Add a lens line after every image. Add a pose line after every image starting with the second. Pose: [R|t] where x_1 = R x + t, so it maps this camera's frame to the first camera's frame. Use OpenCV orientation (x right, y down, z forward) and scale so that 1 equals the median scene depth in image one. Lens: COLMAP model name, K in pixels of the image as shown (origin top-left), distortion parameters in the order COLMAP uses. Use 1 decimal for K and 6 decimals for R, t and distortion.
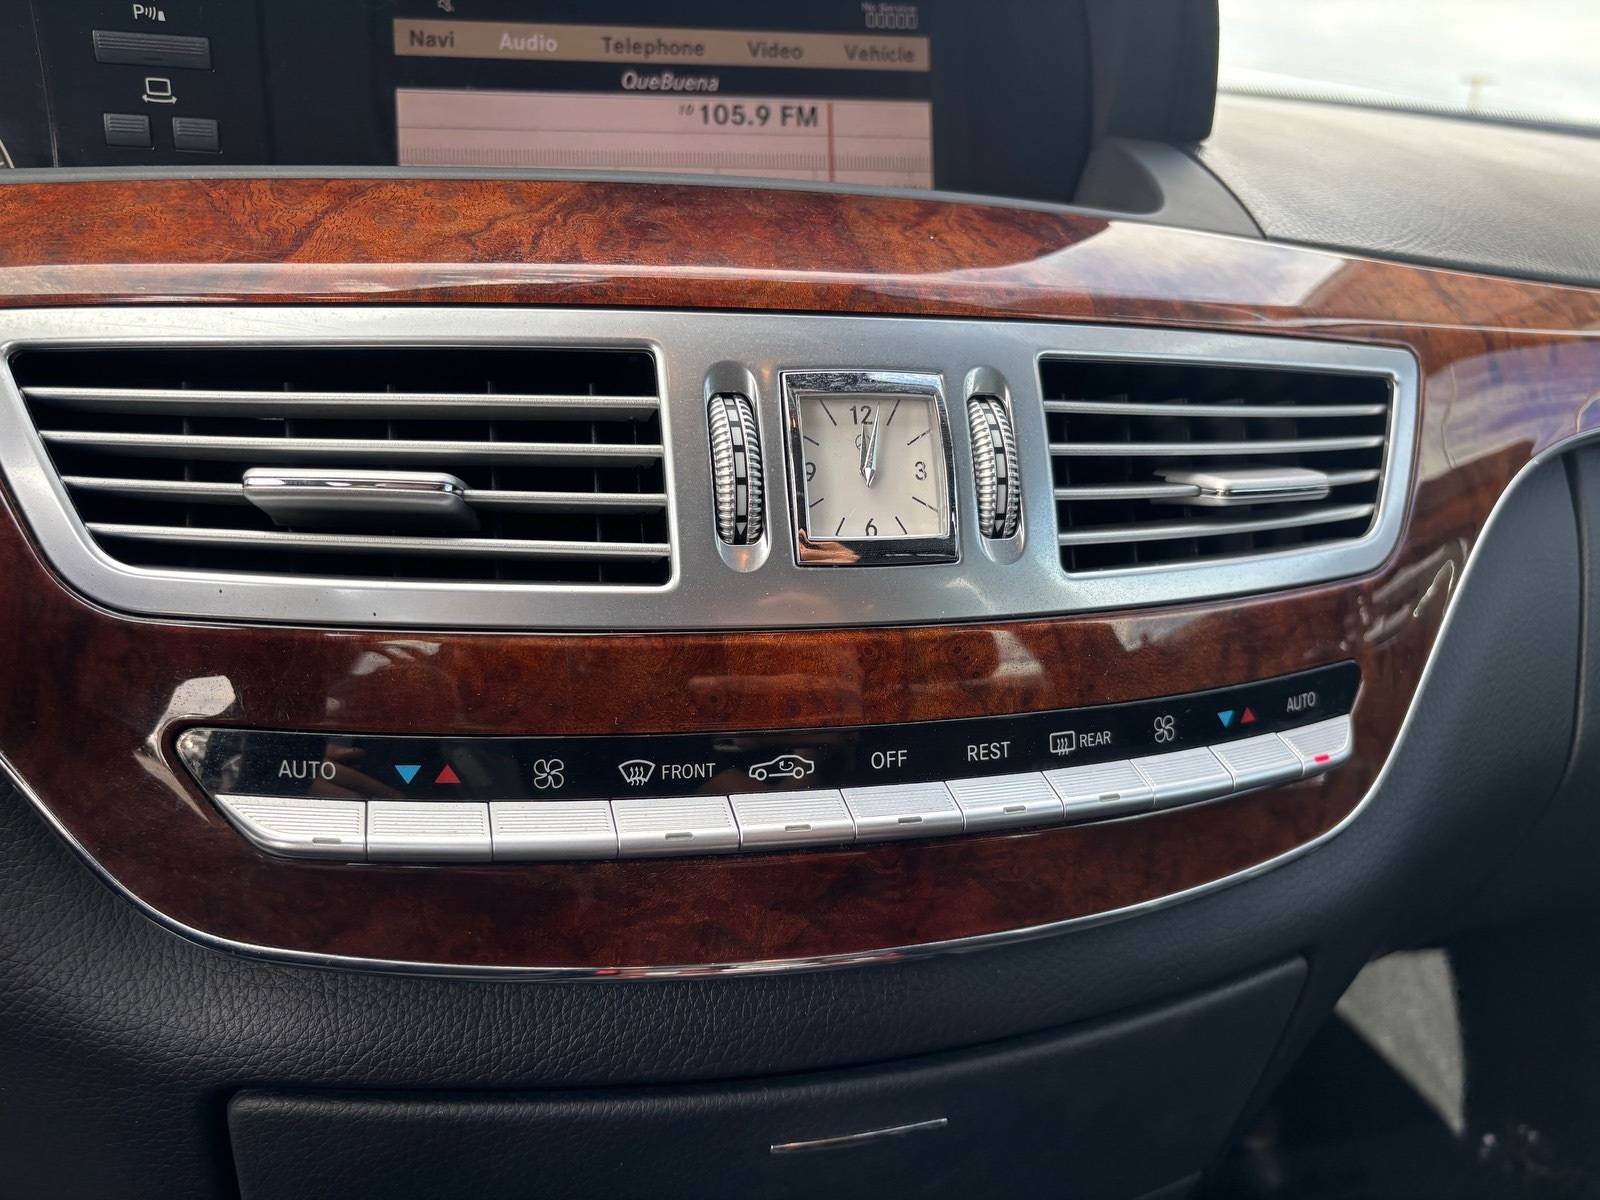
lens RADIAL K [[1262.8, 0, 802.1], [0, 1262.8, 604.9], [0, 0, 1]] dist [-0.009803, 0.006760]
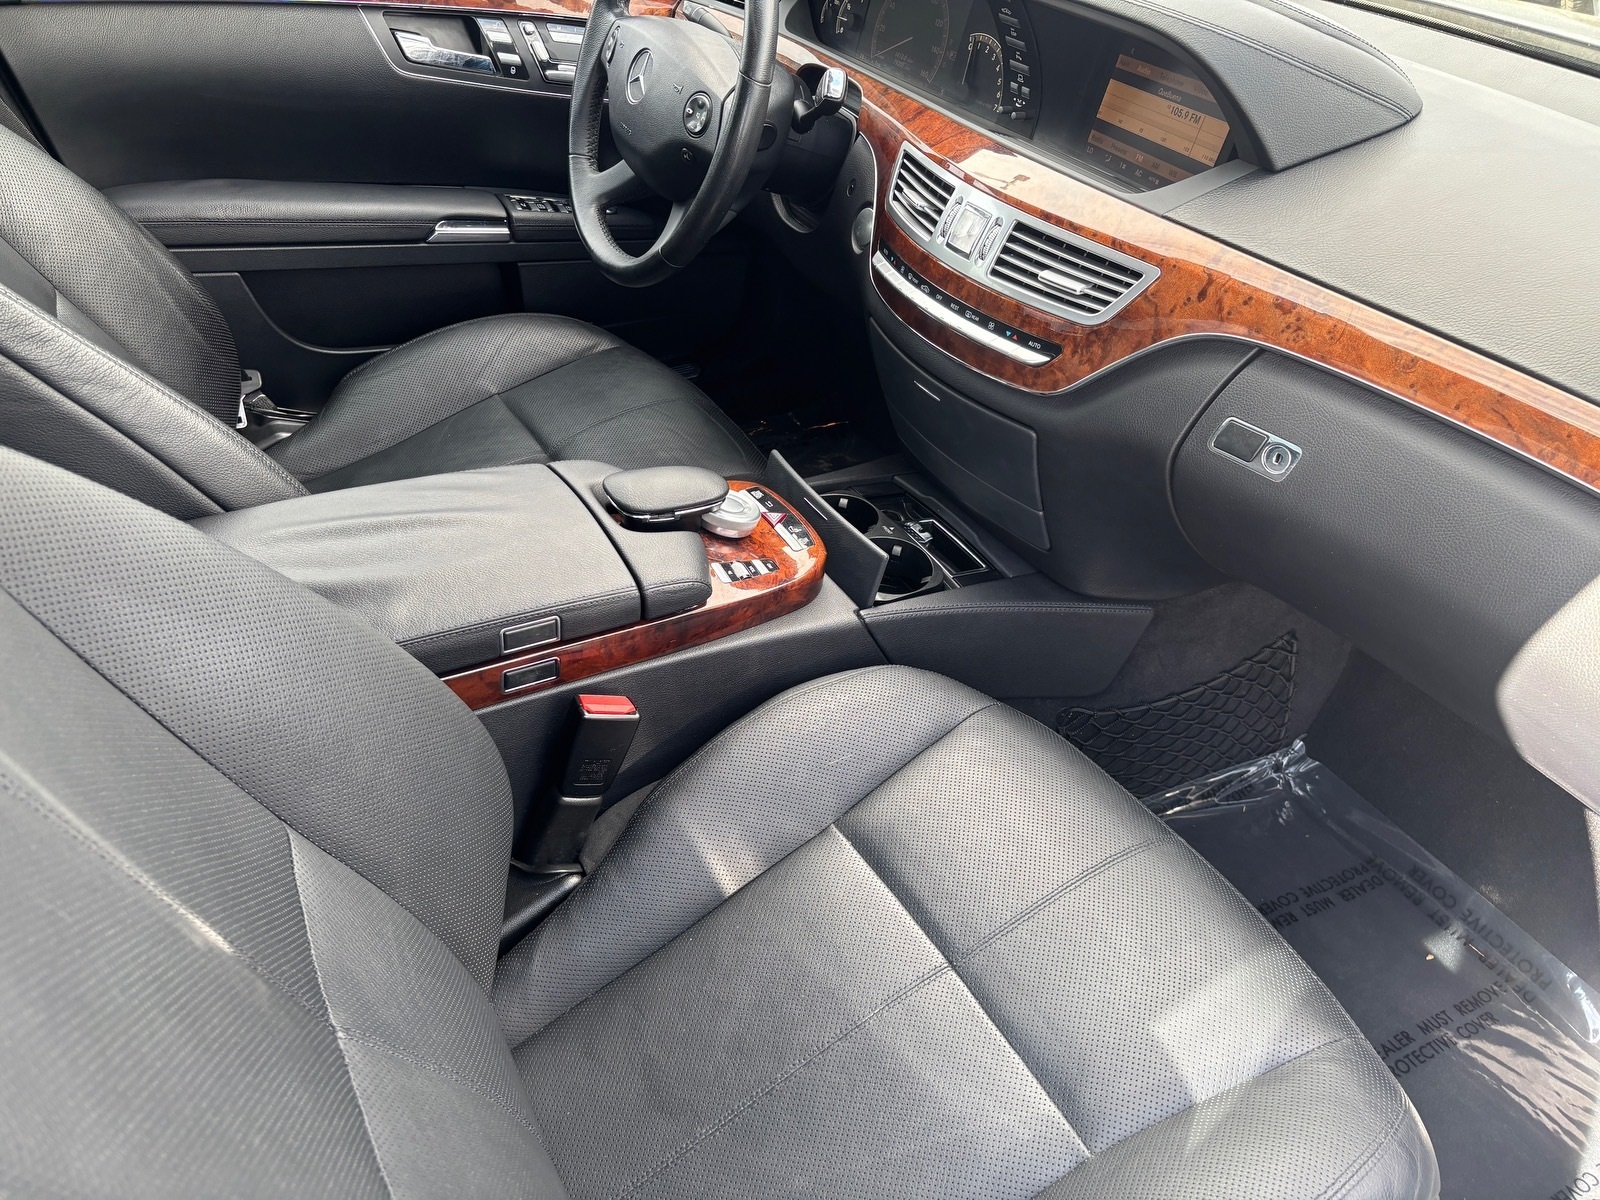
lens RADIAL K [[1229.5, 0, 824.1], [0, 1229.5, 595.7], [0, 0, 1]] dist [0.030514, -0.037454]
pose [[0.261149, 0.544279, -0.797221, 2.351741], [-0.312725, 0.829043, 0.463563, -0.522609], [0.913238, 0.128252, 0.386714, -0.526079]]
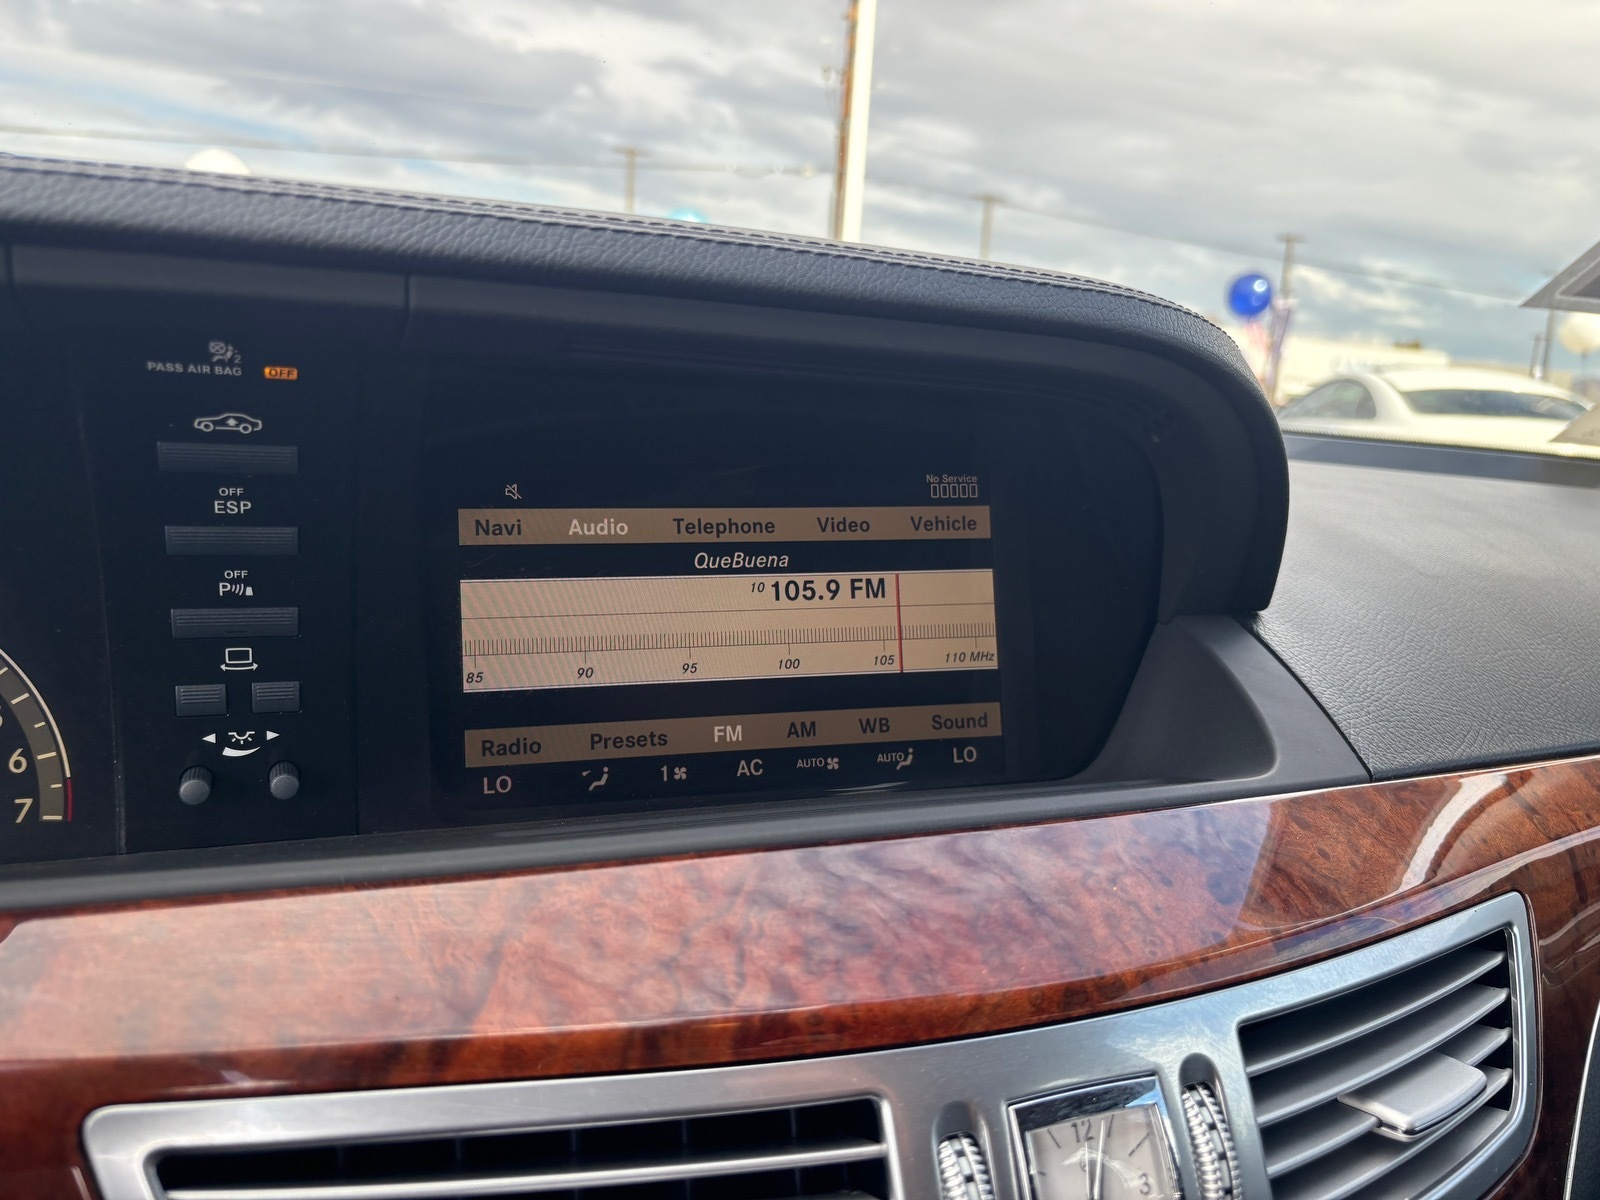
lens RADIAL K [[1229.5, 0, 810.1], [0, 1229.5, 625.7], [0, 0, 1]] dist [0.030514, -0.037454]
pose [[0.994038, -0.014983, 0.107995, -0.157284], [0.023862, 0.996396, -0.081402, -0.286790], [-0.106386, 0.083493, 0.990813, 0.044000]]
